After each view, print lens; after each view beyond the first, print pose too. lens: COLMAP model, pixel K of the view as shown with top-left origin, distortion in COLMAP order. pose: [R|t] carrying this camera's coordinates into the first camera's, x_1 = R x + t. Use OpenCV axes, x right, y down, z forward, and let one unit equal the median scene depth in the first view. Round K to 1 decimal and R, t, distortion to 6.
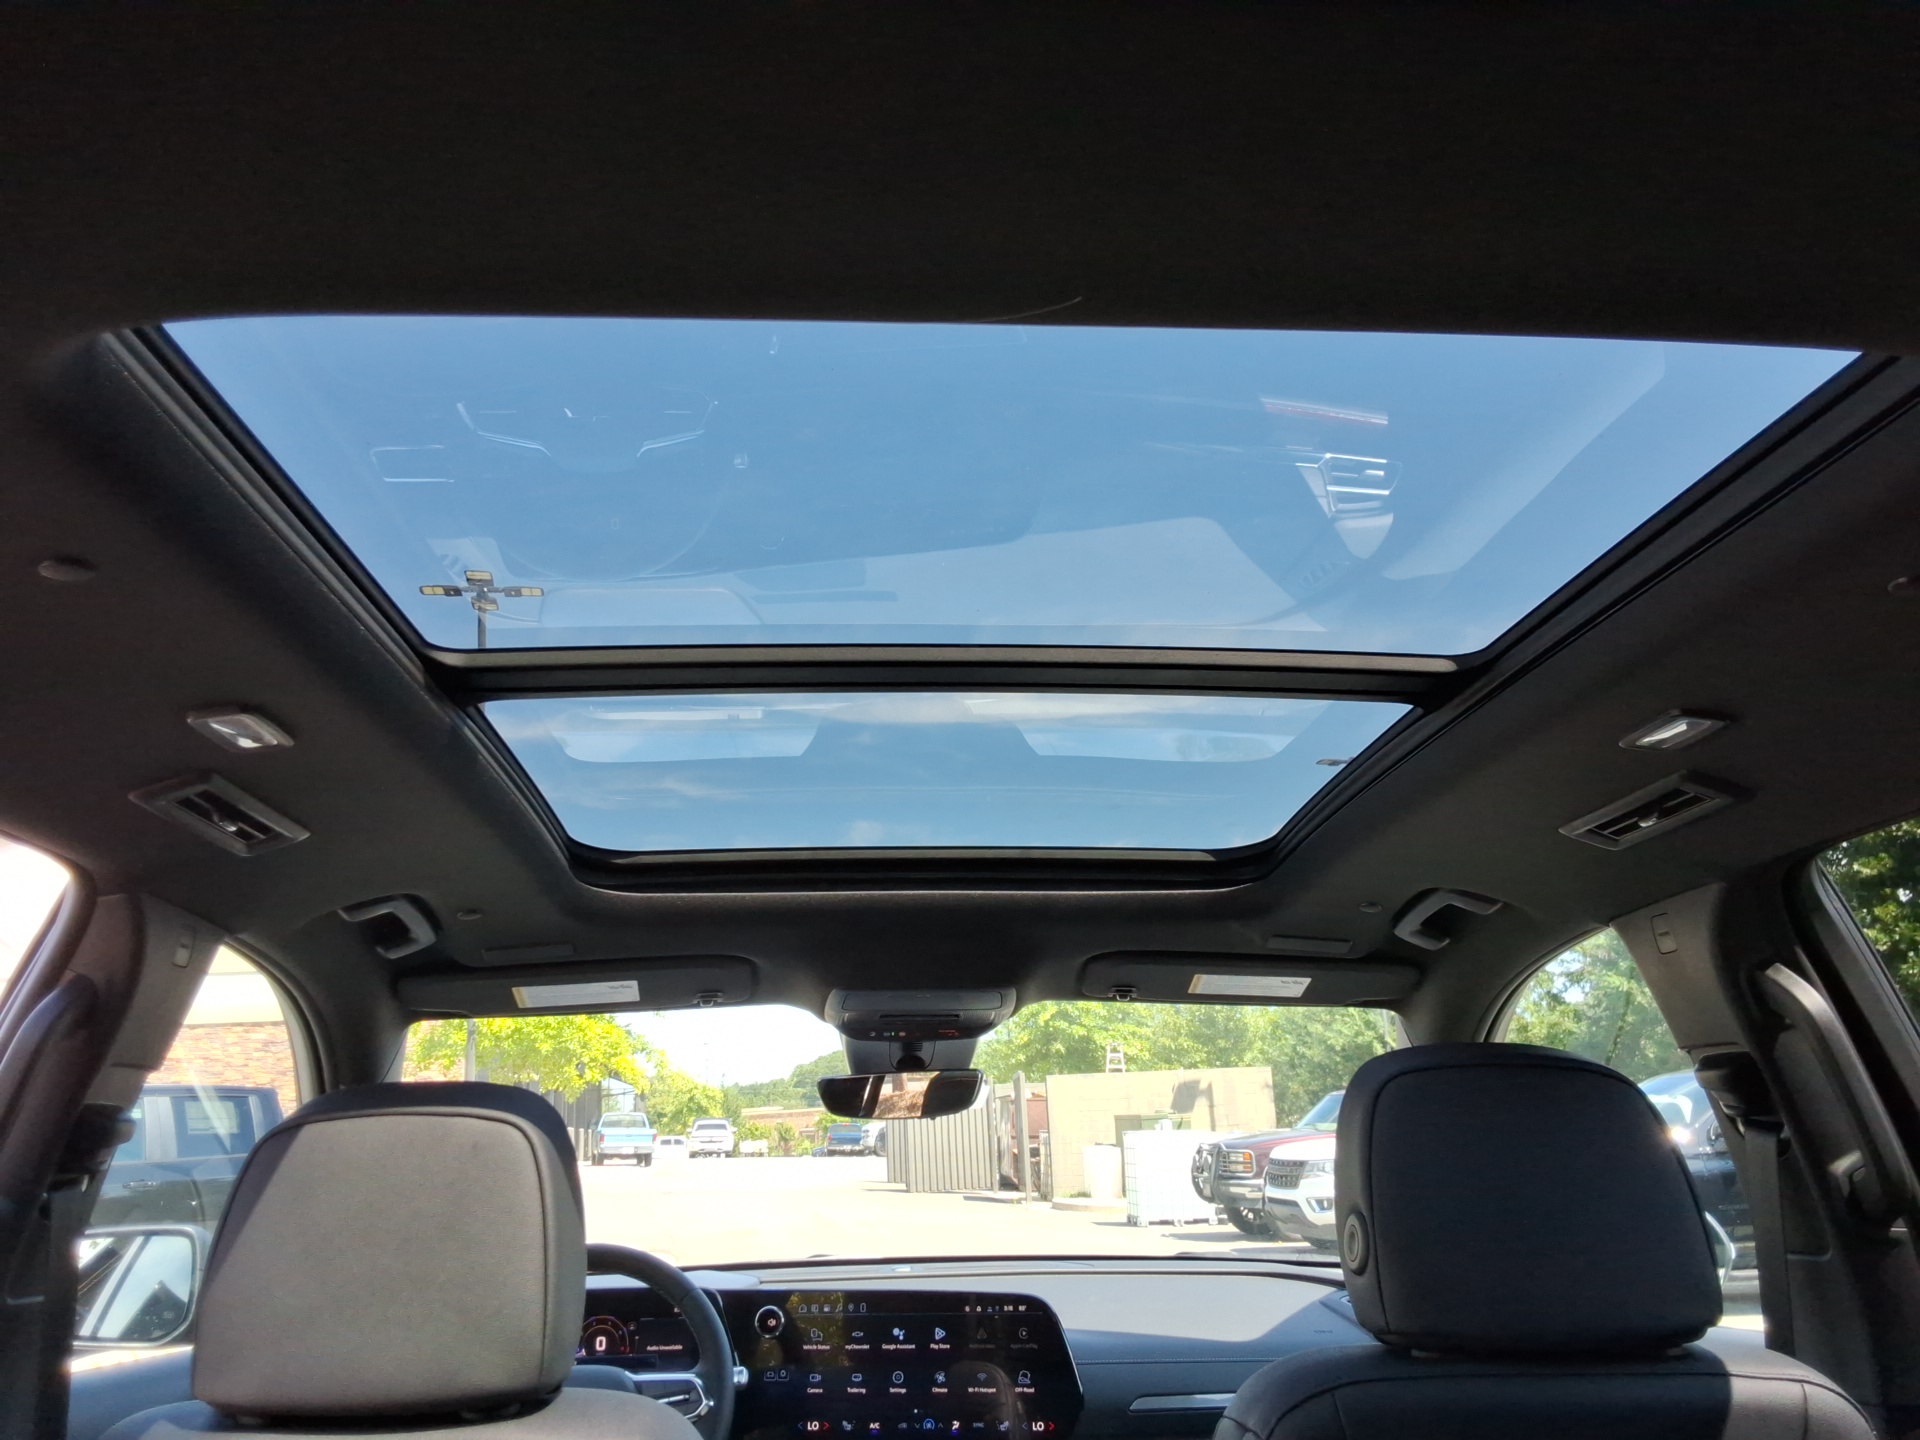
lens RADIAL K [[1540.6, 0, 970.3], [0, 1540.6, 728.6], [0, 0, 1]] dist [0.131245, -0.220071]
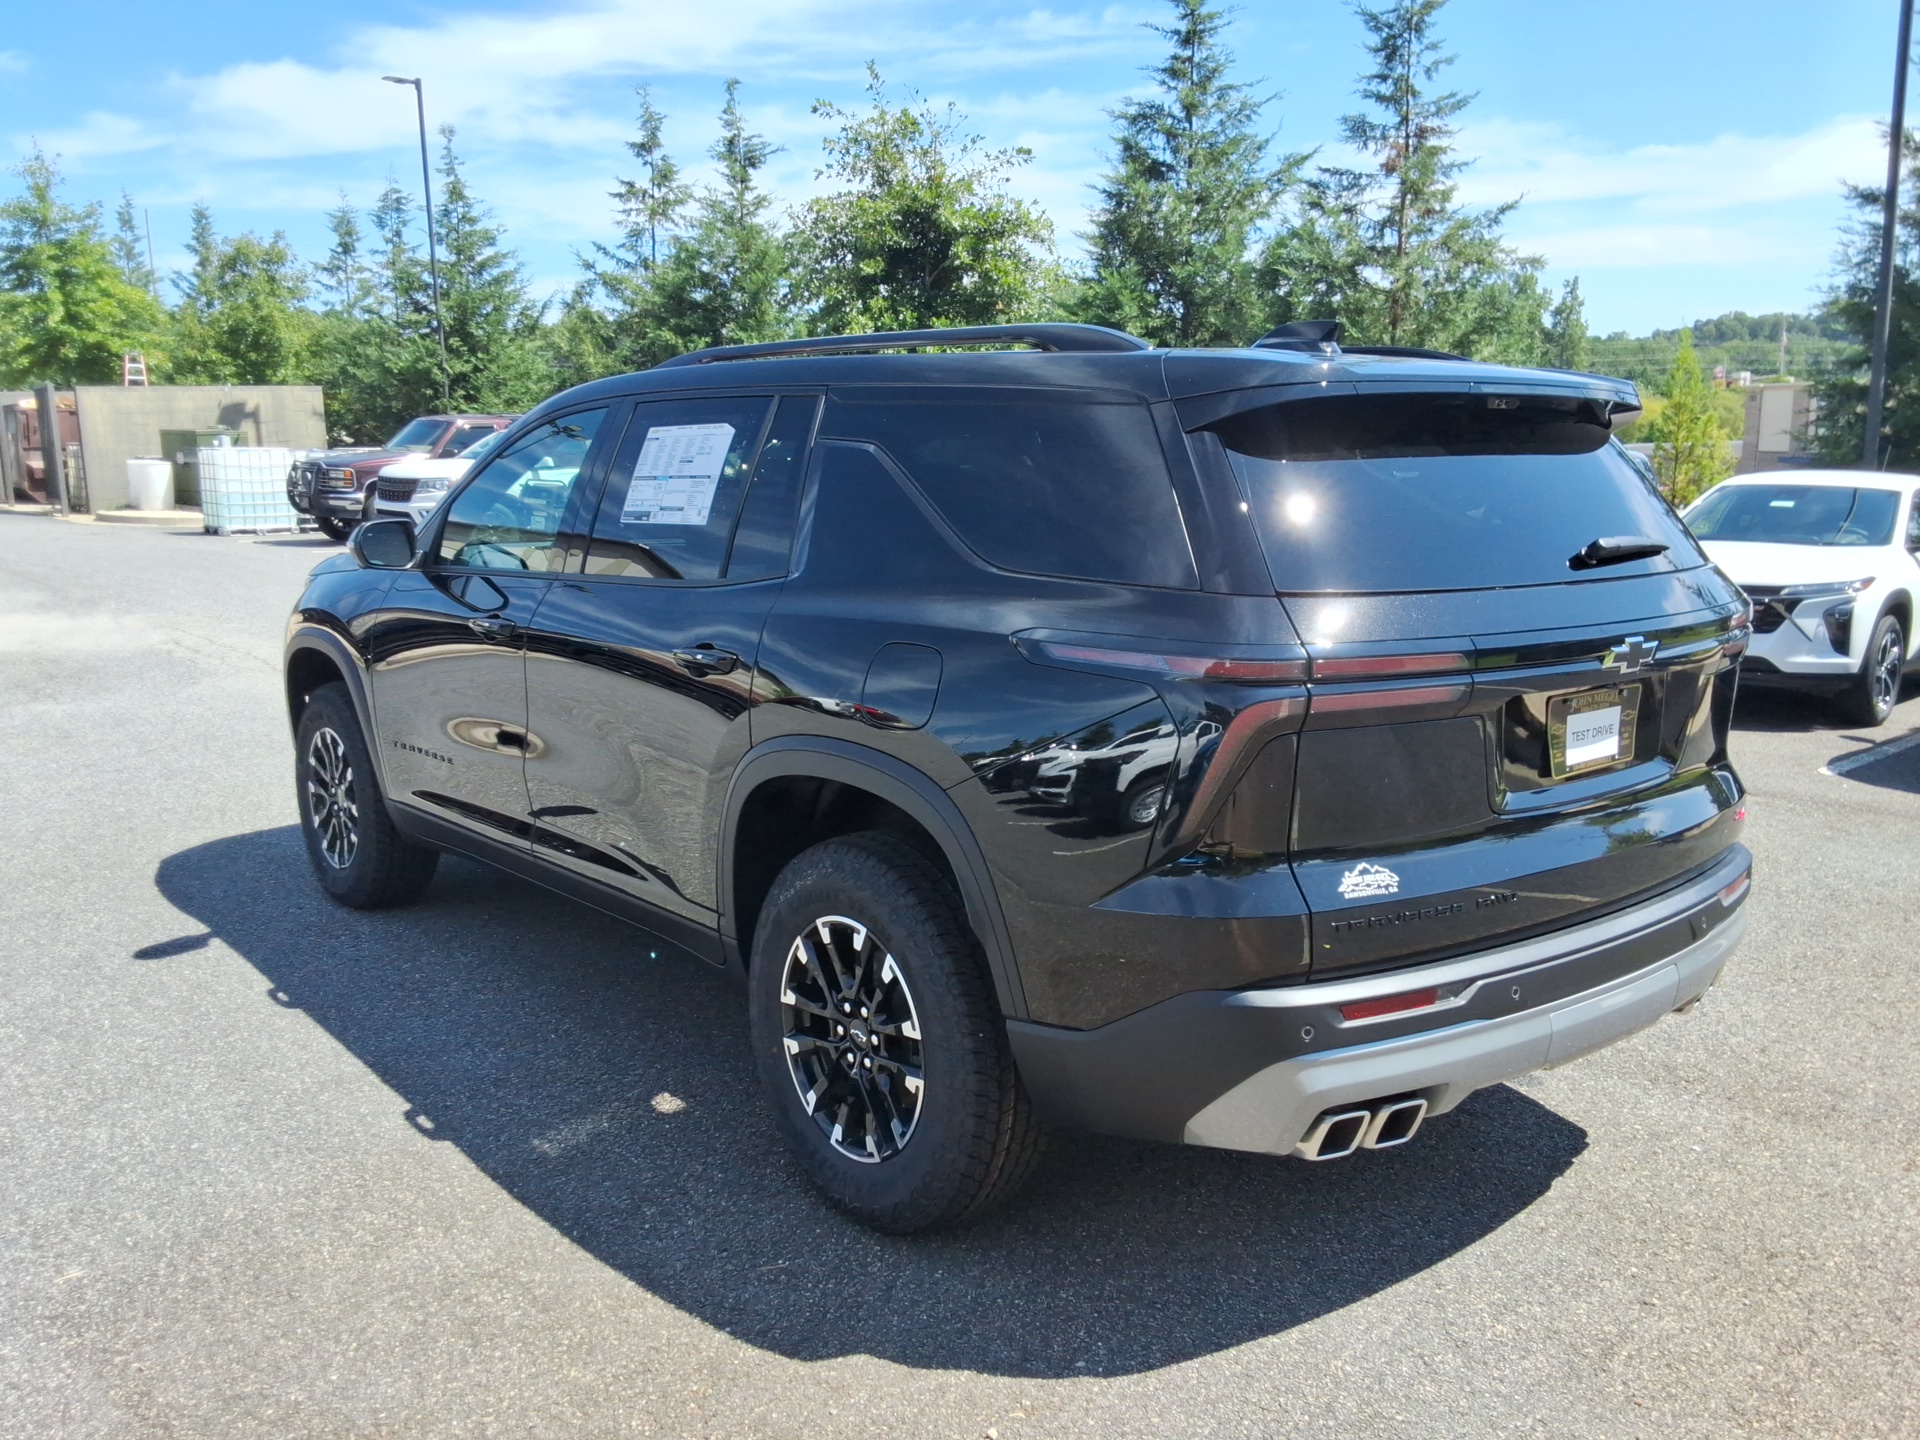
lens RADIAL K [[1540.6, 0, 970.3], [0, 1540.6, 728.6], [0, 0, 1]] dist [0.131245, -0.220071]
pose [[0.813396, -0.080052, 0.576176, -0.142519], [-0.168127, 0.915863, 0.364594, -0.047816], [-0.556885, -0.393430, 0.731500, -0.157820]]
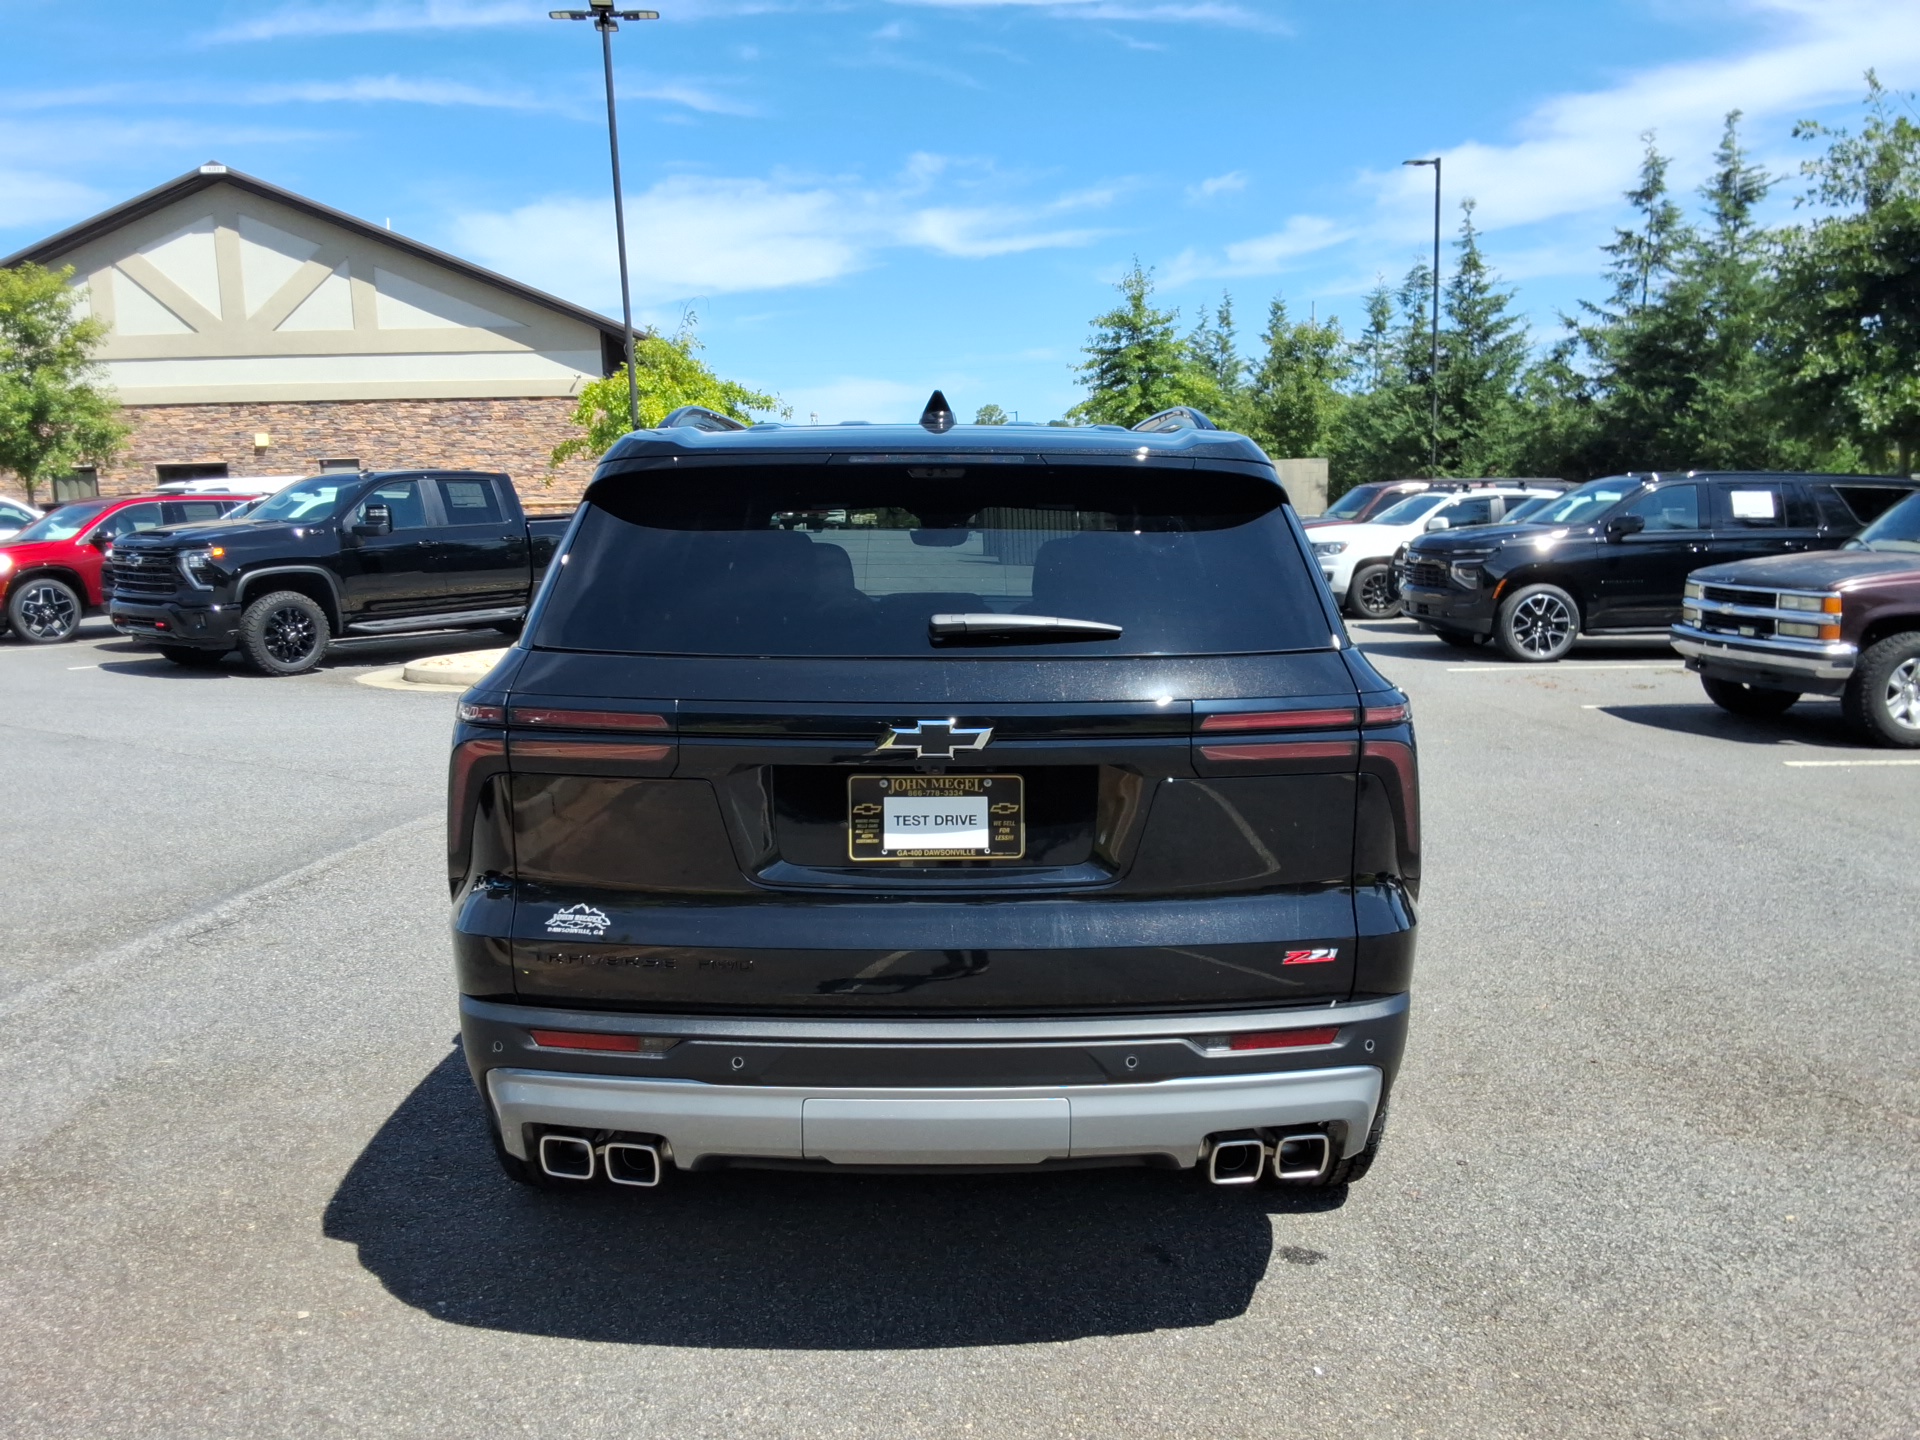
lens RADIAL K [[1540.6, 0, 970.3], [0, 1540.6, 728.6], [0, 0, 1]] dist [0.131245, -0.220071]
pose [[0.997832, 0.025561, -0.060646, 0.021357], [-0.000063, 0.921866, 0.387509, -0.066182], [0.065812, -0.386665, 0.919869, -0.211680]]
